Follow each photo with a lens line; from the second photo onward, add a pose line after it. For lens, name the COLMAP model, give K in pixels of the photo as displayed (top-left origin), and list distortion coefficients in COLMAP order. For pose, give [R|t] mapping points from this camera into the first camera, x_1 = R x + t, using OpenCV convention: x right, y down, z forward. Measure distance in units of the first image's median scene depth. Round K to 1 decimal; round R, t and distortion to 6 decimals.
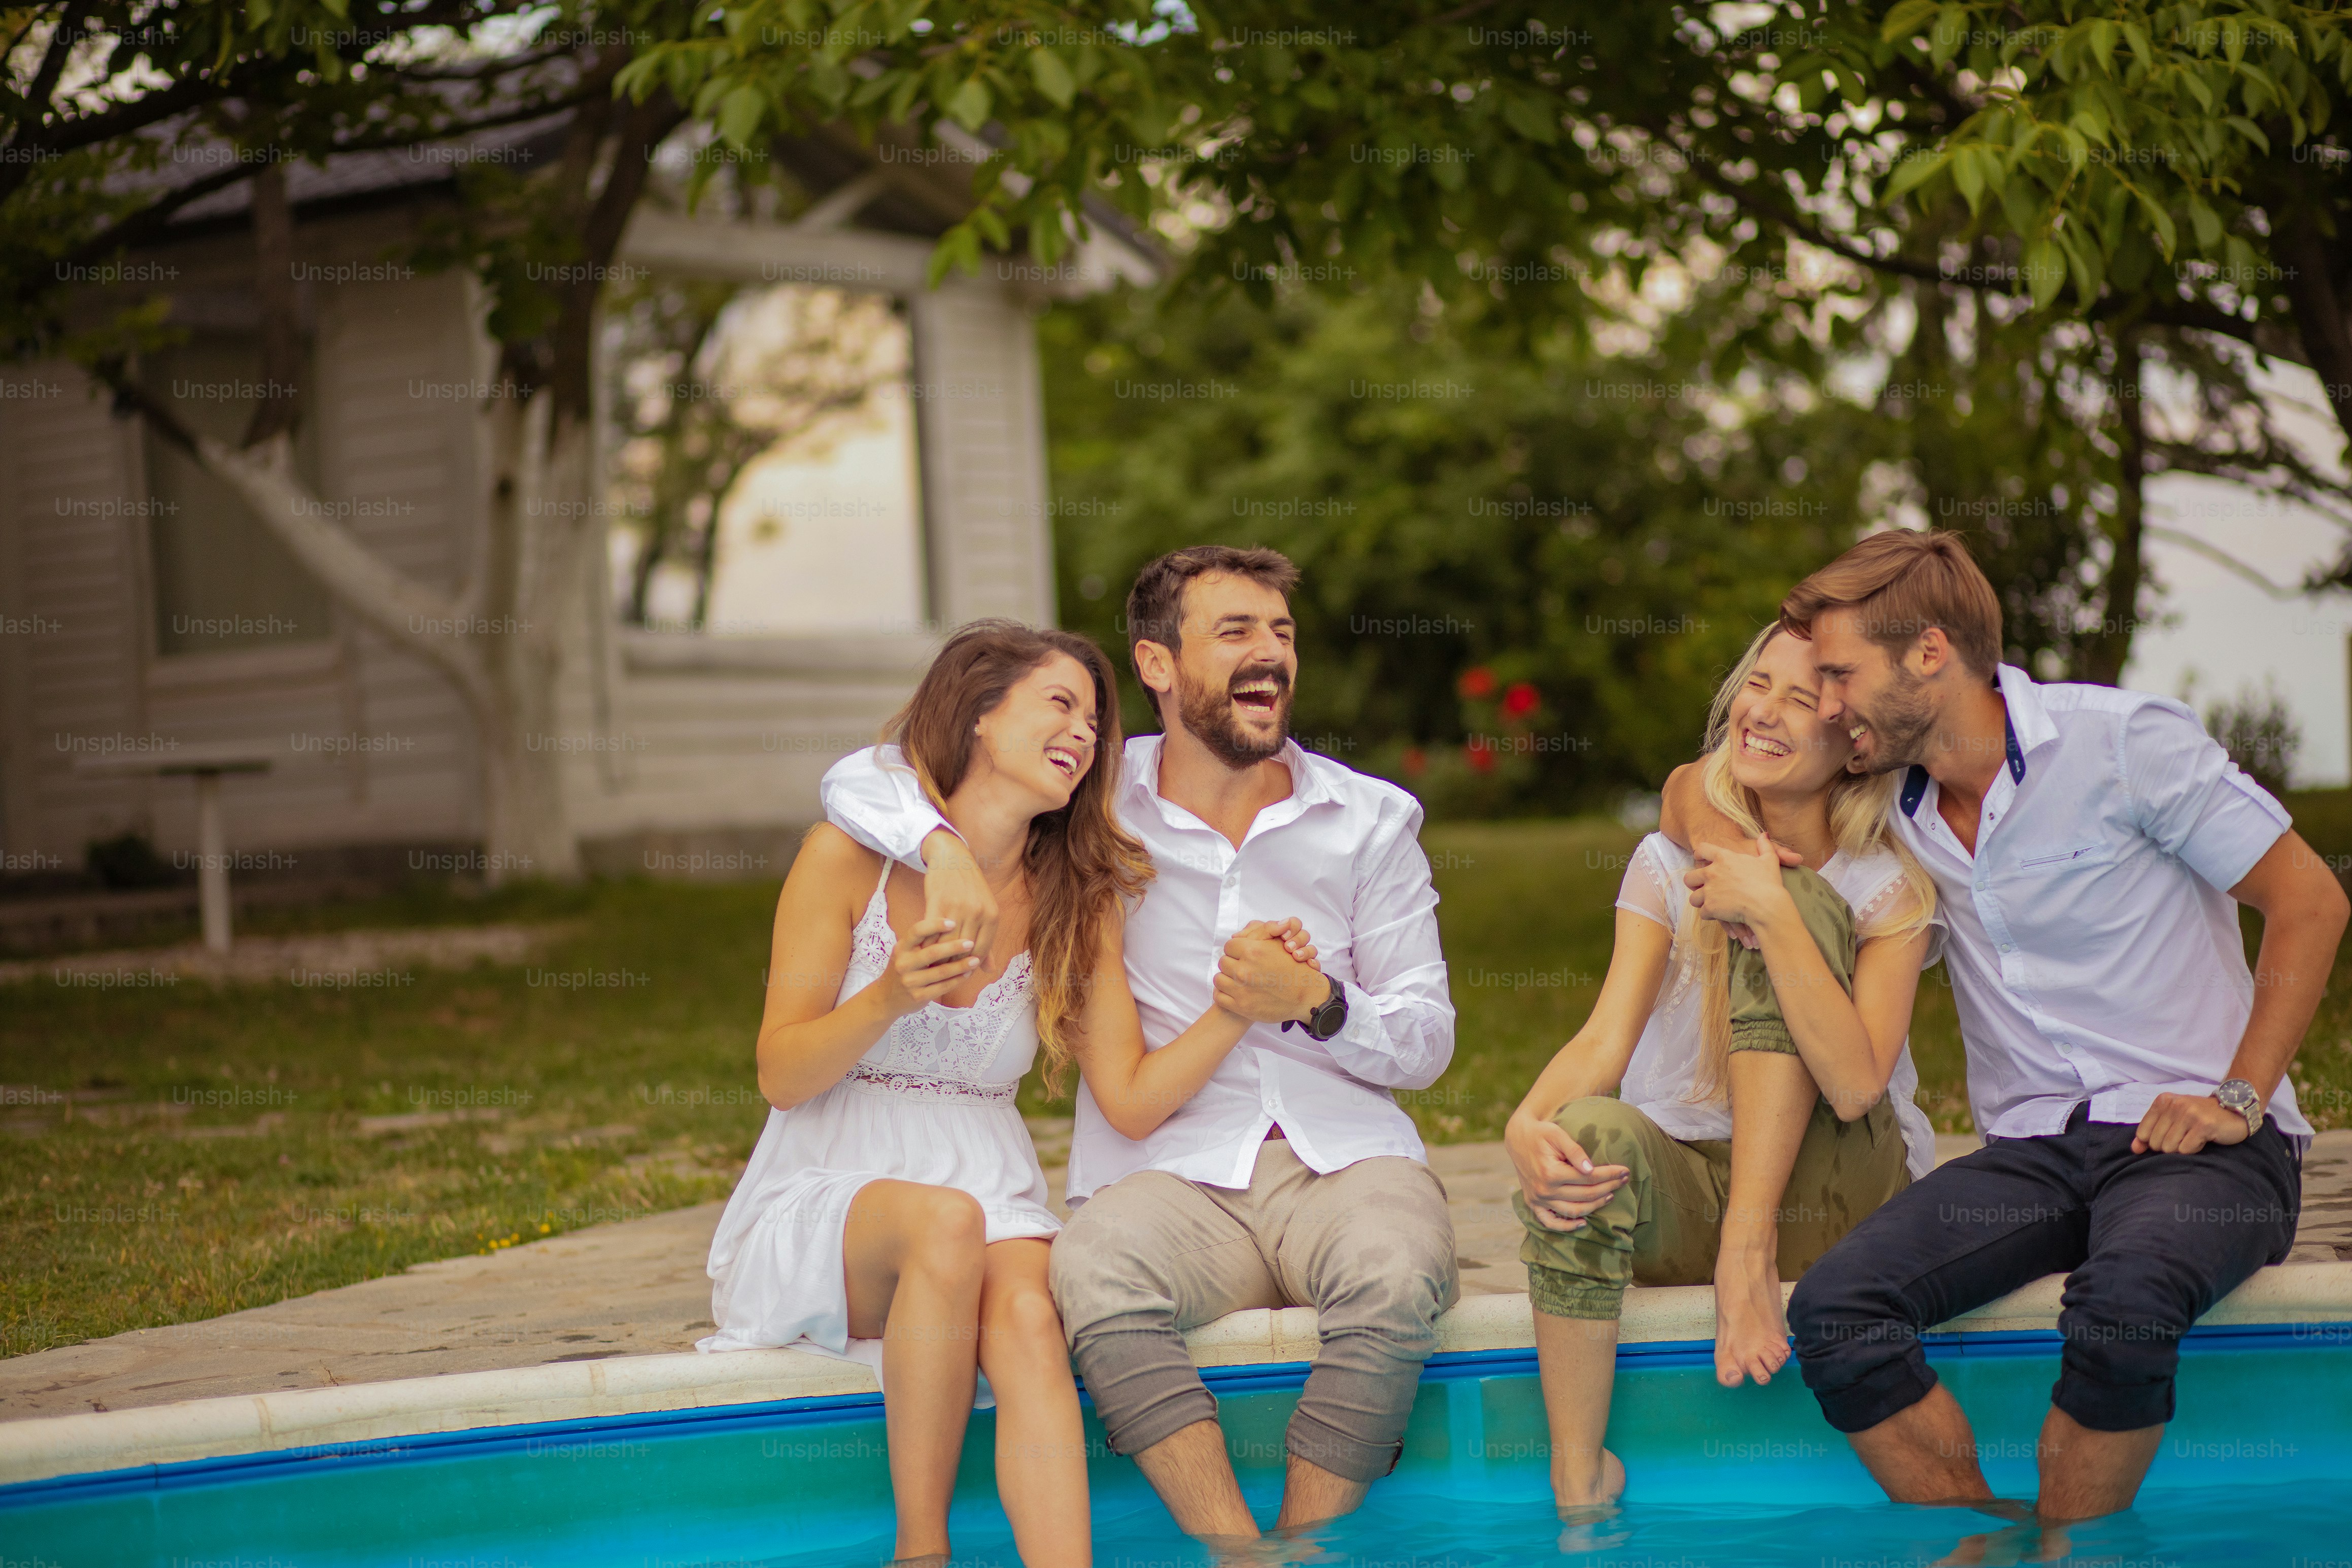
lens RADIAL K [[5635.6, 0, 1176.0], [0, 5635.6, 784.0], [0, 0, 1]] dist [-0.115562, -0.534574]
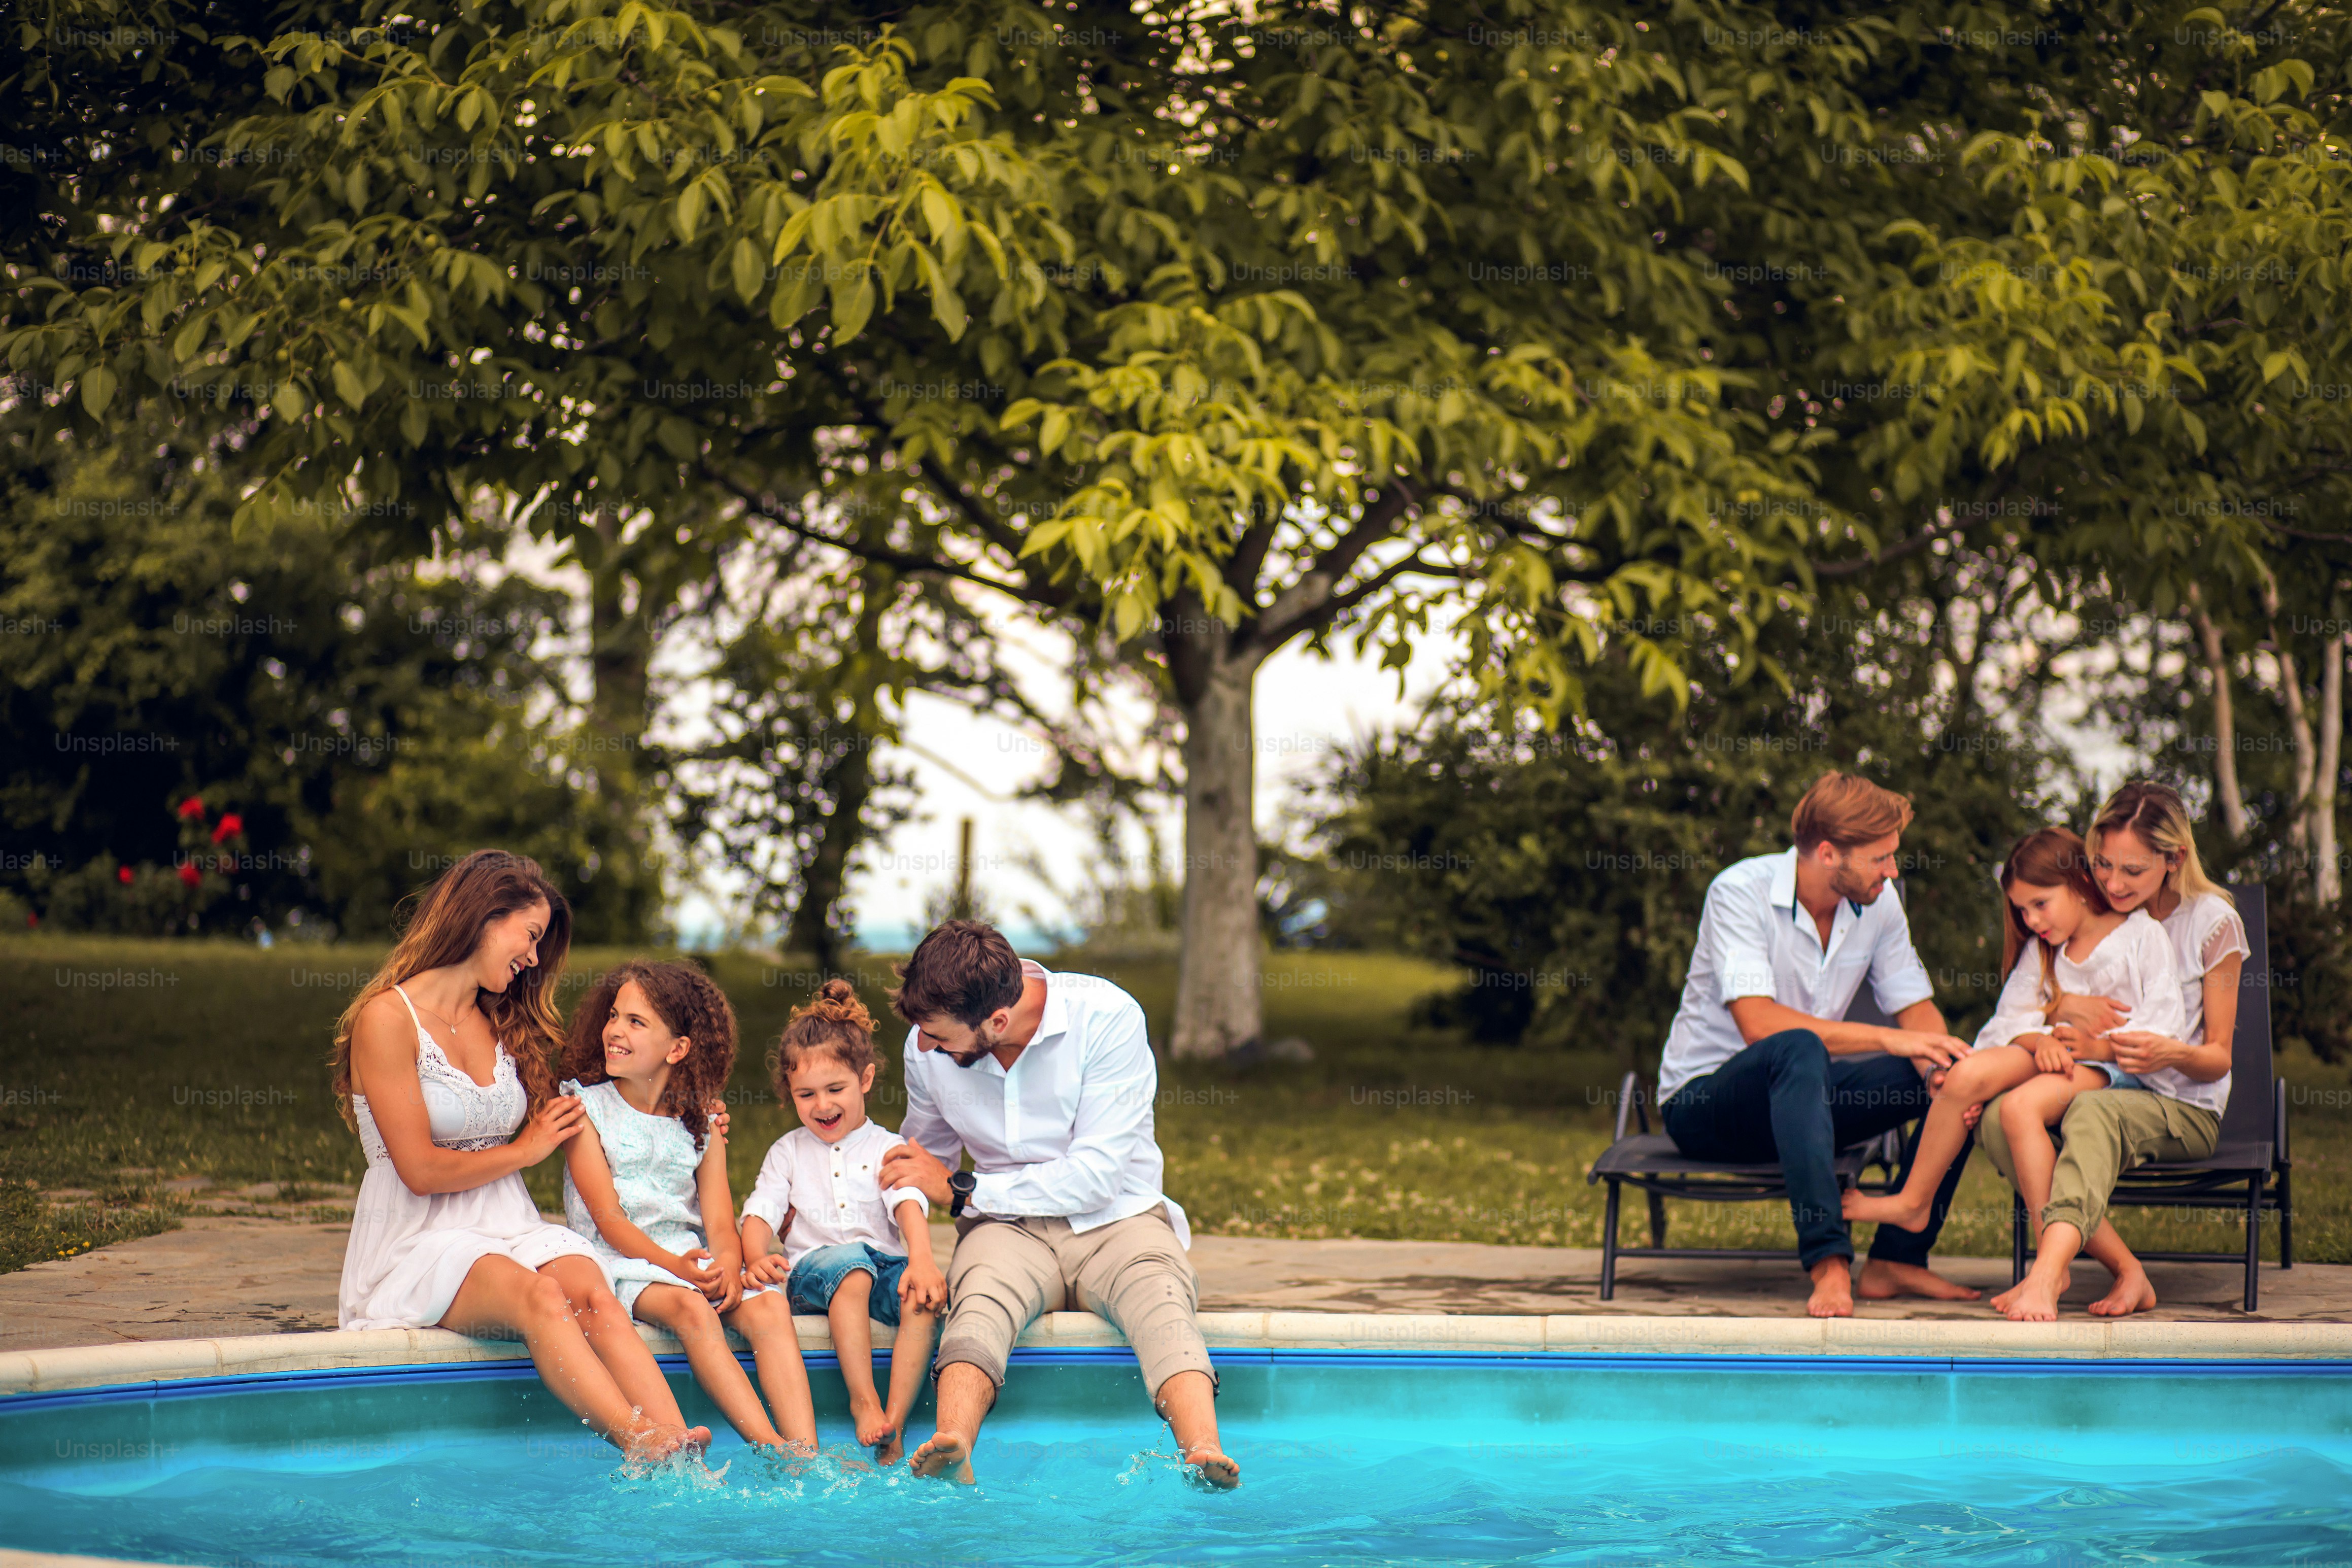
lens RADIAL K [[5635.6, 0, 1176.0], [0, 5635.6, 784.0], [0, 0, 1]] dist [-0.115562, -0.534574]
pose [[0.955542, 0.072393, 0.285829, -0.115608], [-0.066842, 0.997338, -0.029143, -0.004691], [-0.287178, 0.008742, 0.957837, -0.171889]]
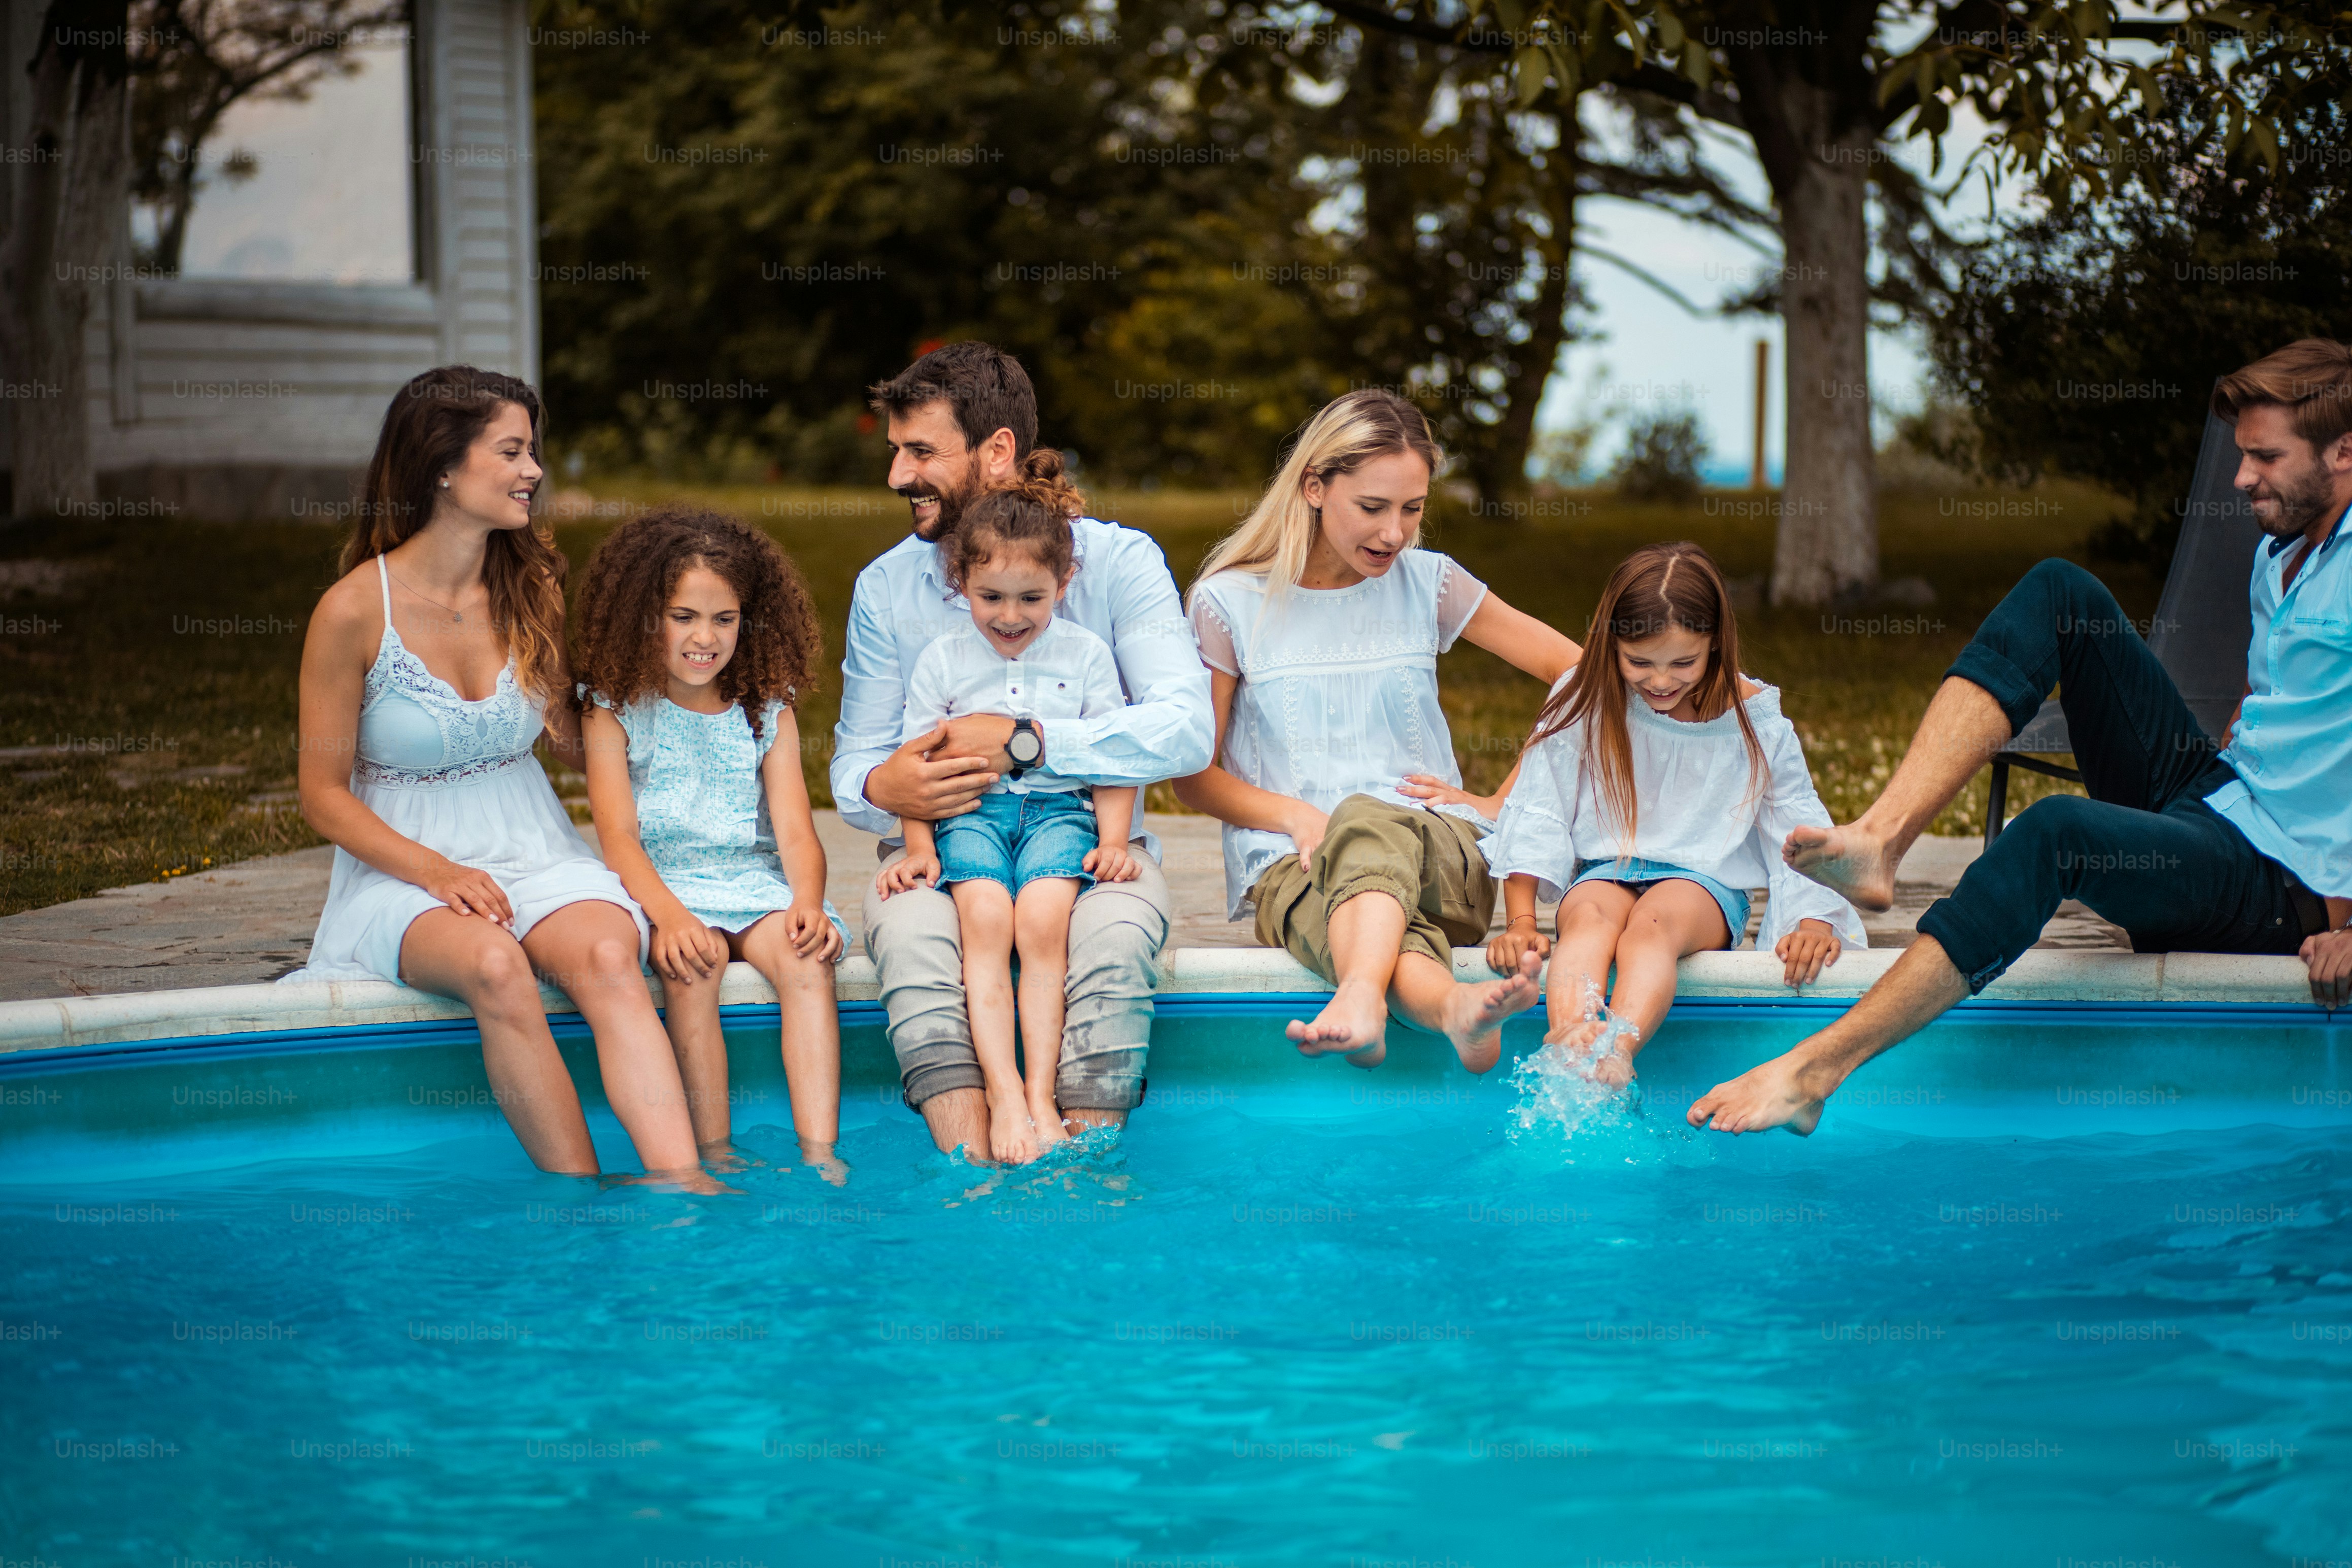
lens RADIAL K [[5635.6, 0, 1176.0], [0, 5635.6, 784.0], [0, 0, 1]] dist [-0.115562, -0.534574]
pose [[0.993337, 0.036107, 0.109442, -0.018802], [-0.043147, 0.997102, 0.062659, -0.007564], [-0.106863, -0.066963, 0.992016, -0.070687]]
